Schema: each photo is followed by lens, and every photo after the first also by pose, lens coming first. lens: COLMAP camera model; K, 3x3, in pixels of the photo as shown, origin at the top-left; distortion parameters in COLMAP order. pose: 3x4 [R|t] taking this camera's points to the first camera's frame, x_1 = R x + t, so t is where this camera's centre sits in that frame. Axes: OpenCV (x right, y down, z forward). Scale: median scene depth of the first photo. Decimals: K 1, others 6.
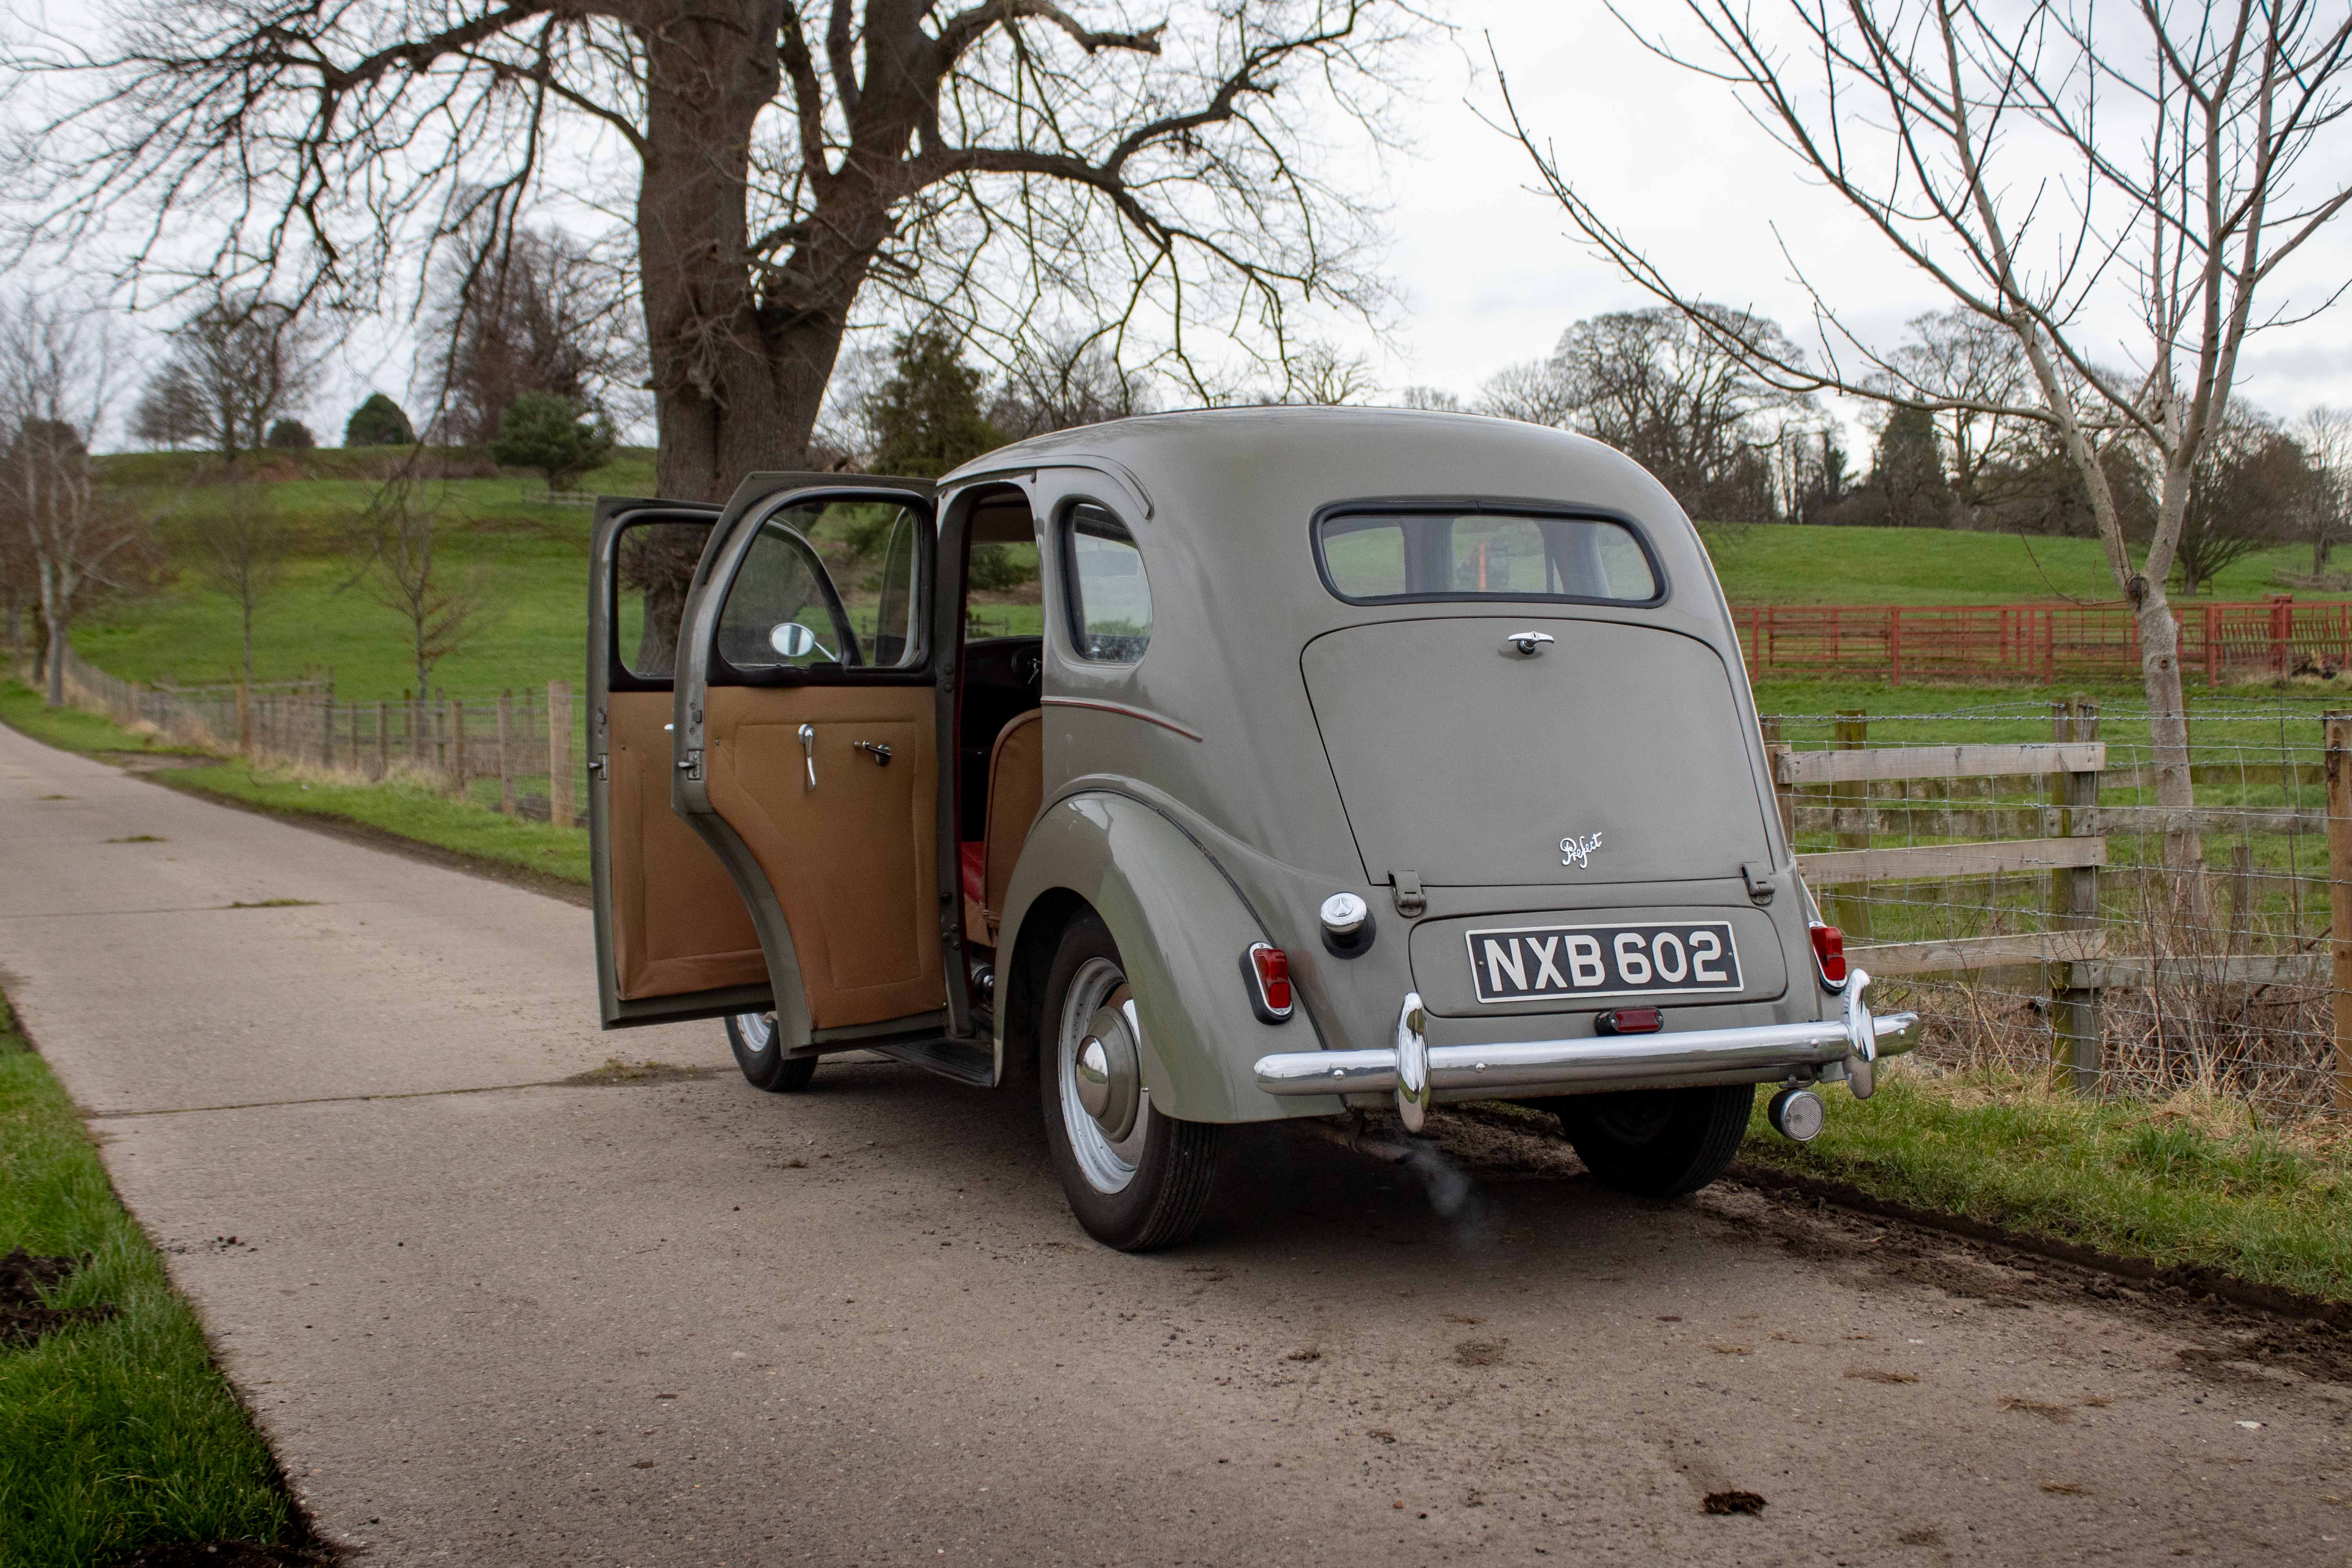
lens RADIAL K [[2873.2, 0, 1153.4], [0, 2873.2, 810.3], [0, 0, 1]] dist [-0.008354, -0.030453]
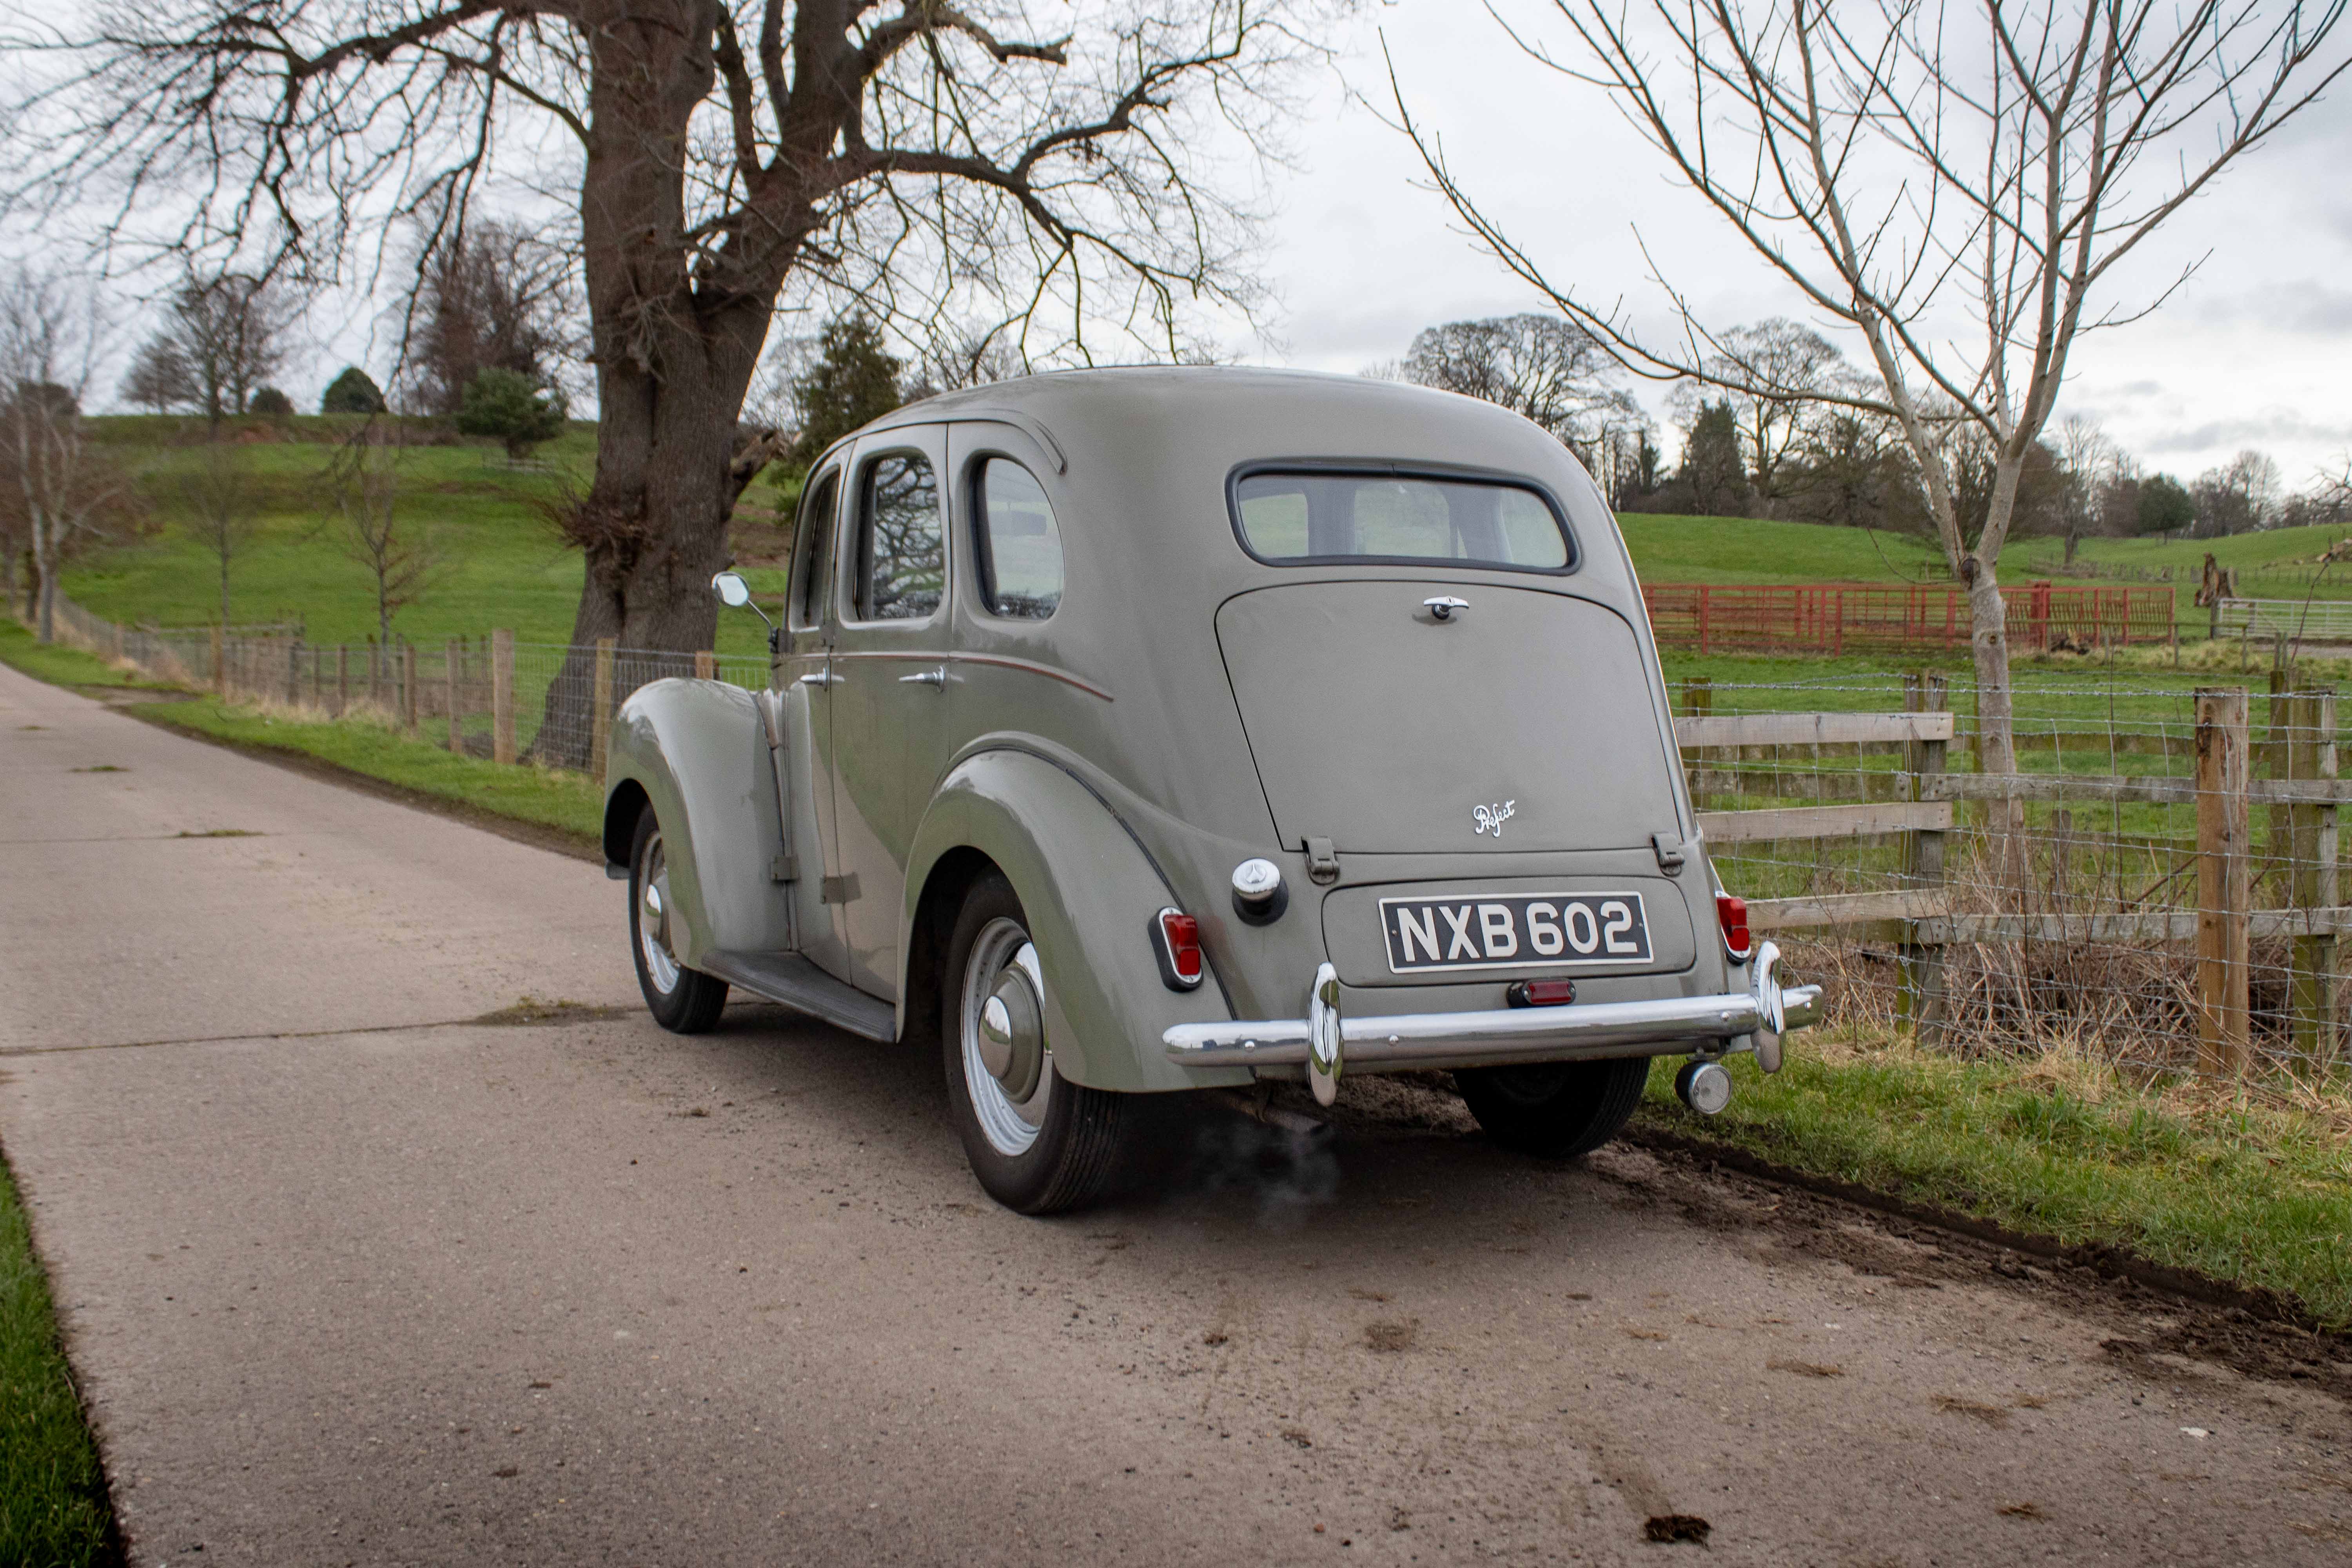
lens RADIAL K [[2395.9, 0, 1156.4], [0, 2395.9, 788.6], [0, 0, 1]] dist [0.060263, -0.085529]
pose [[0.998744, 0.014859, 0.047842, -0.004278], [-0.015648, 0.999747, 0.016156, -0.004906], [-0.047589, -0.016885, 0.998724, 0.112783]]
